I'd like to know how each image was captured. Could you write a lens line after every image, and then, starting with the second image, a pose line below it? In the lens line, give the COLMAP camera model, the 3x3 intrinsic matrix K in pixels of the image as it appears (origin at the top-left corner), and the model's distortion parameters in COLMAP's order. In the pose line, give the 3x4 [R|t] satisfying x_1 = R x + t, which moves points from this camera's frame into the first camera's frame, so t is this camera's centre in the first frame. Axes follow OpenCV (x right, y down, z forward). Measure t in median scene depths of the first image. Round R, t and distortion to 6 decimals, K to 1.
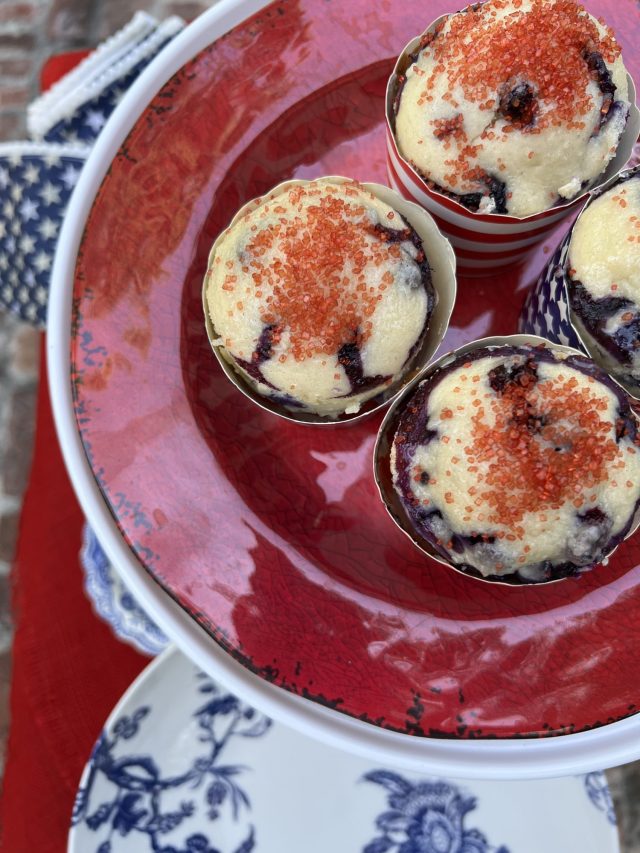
lens RADIAL K [[648.0, 0, 320.0], [0, 648.0, 426.5], [0, 0, 1]] dist [-0.008041, -0.003698]
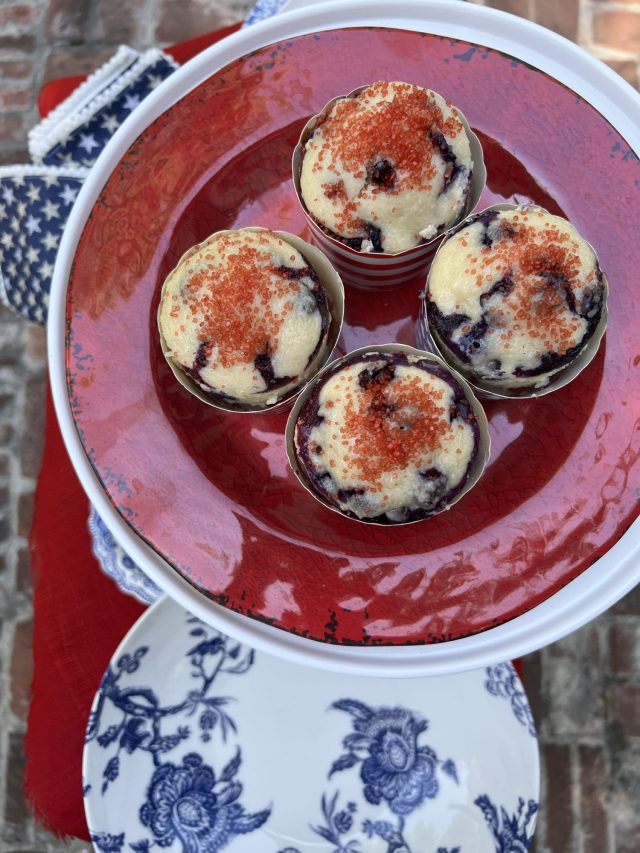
lens RADIAL K [[638.6, 0, 320.0], [0, 638.6, 426.5], [0, 0, 1]] dist [0.009165, -0.014902]
pose [[0.999564, -0.023078, -0.018405, 0.151775], [0.023720, 0.999091, 0.035415, -0.015410], [0.017571, -0.035836, 0.999203, -0.289925]]
